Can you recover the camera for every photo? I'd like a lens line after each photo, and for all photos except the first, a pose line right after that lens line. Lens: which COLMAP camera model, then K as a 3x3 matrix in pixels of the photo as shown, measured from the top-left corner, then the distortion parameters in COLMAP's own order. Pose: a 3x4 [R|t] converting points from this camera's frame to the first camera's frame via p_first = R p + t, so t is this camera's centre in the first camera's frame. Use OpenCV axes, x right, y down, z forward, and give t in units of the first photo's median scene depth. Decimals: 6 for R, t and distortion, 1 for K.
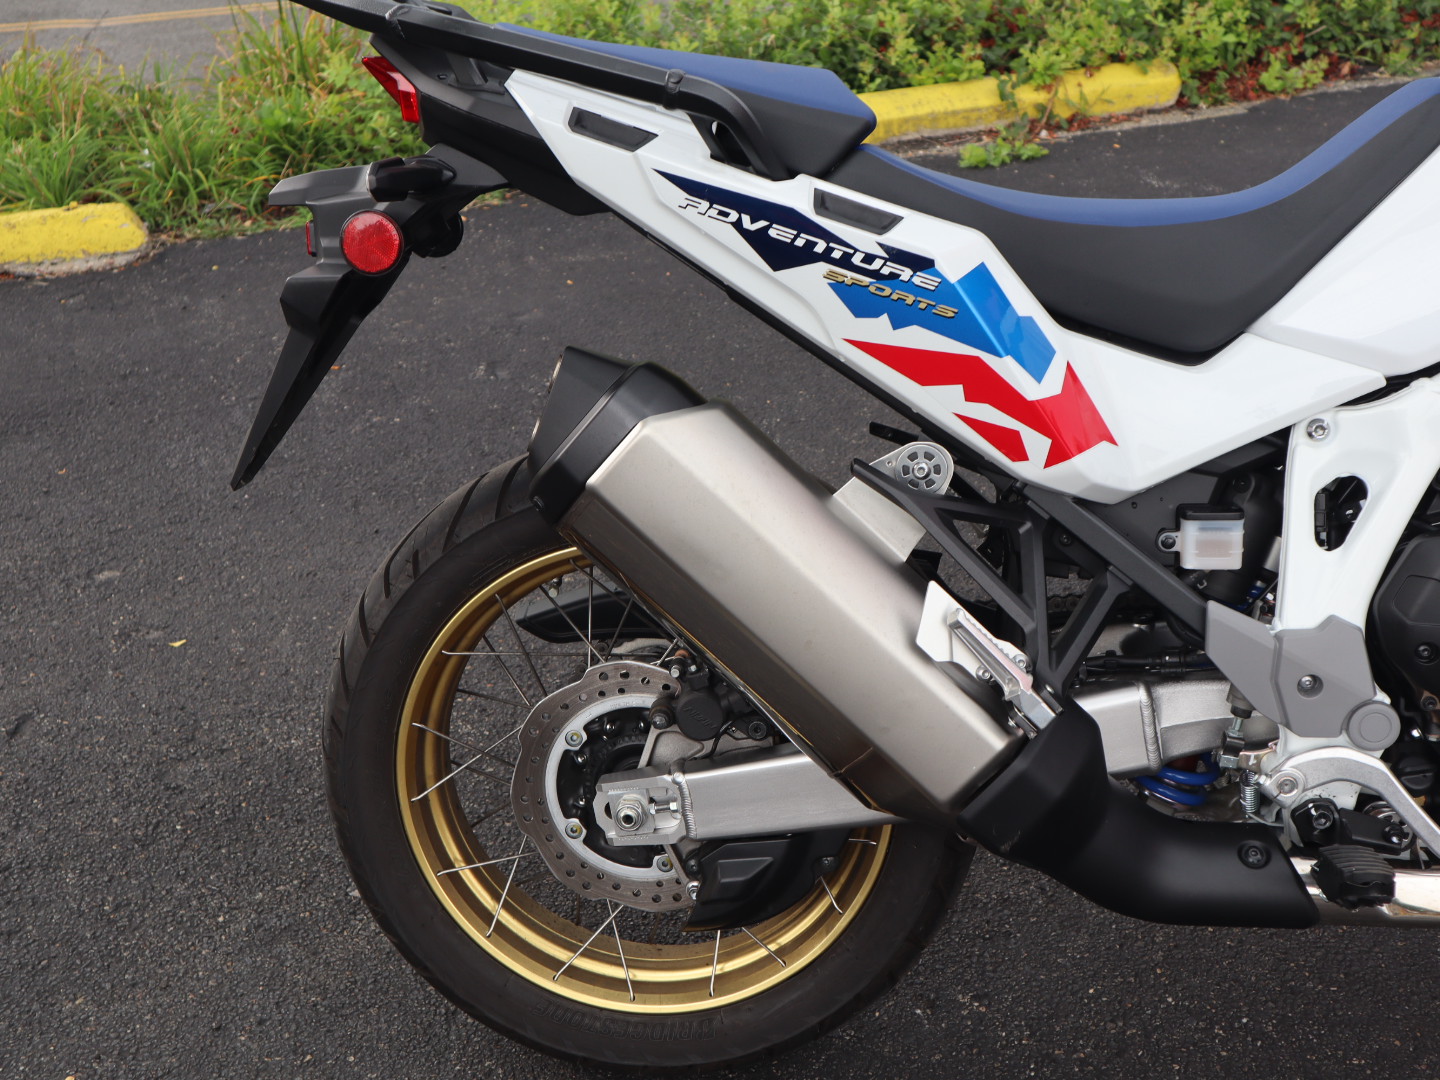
lens RADIAL K [[1700.6, 0, 720.0], [0, 1700.6, 533.4], [0, 0, 1]] dist [-0.001845, 0.024417]
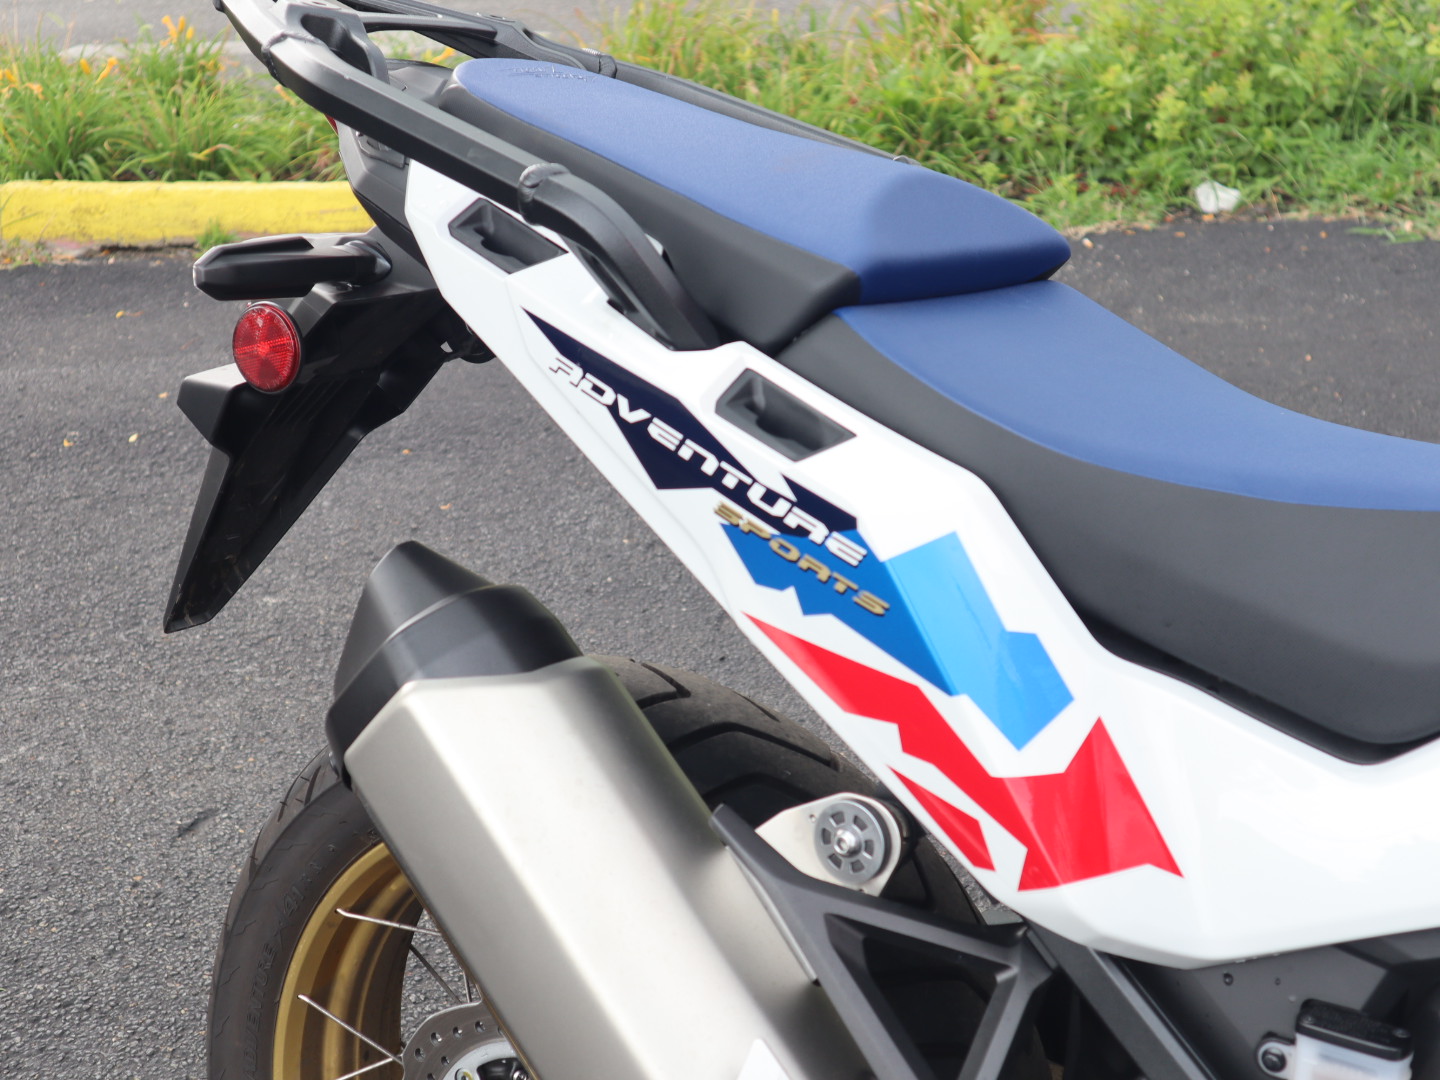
lens RADIAL K [[2103.3, 0, 720.0], [0, 2103.3, 540.0], [0, 0, 1]] dist [0.020798, 0.137109]
pose [[0.892087, 0.169841, -0.418729, 0.369067], [-0.176797, 0.983991, 0.022457, -0.150068], [0.415840, 0.053996, 0.907833, 0.280462]]
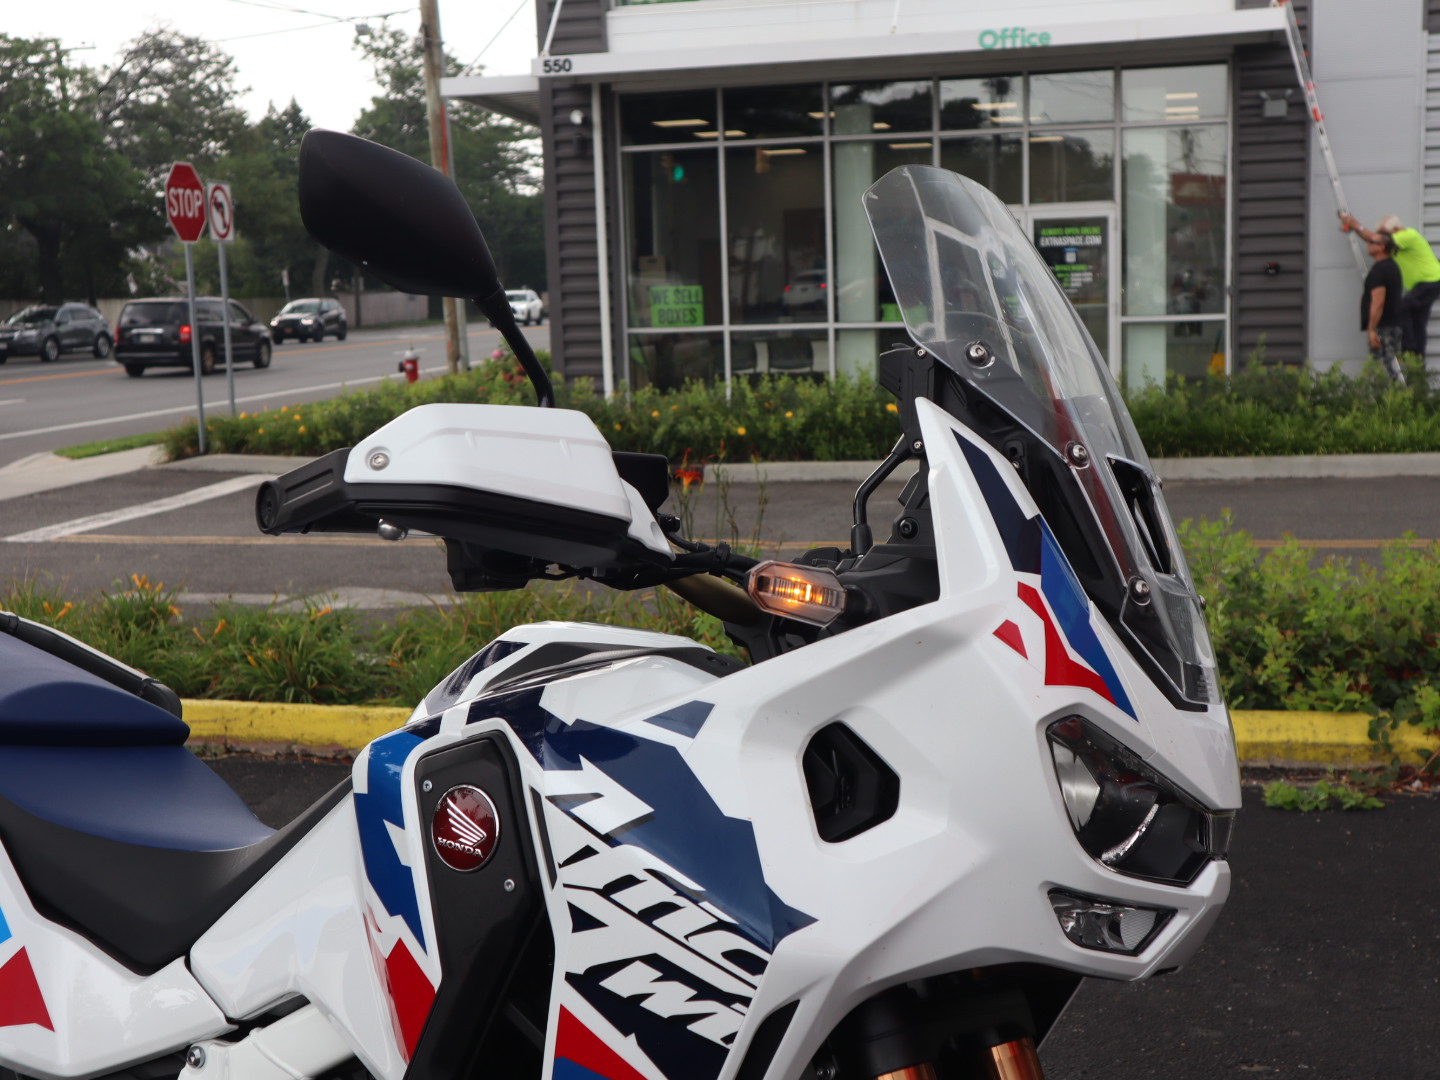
lens RADIAL K [[1904.9, 0, 720.0], [0, 1904.9, 540.0], [0, 0, 1]] dist [-0.019504, 0.005518]
pose [[0.866610, 0.095371, -0.489787, 1.204560], [-0.234457, 0.944290, -0.230967, -0.170741], [0.440474, 0.314993, 0.840692, 0.019917]]
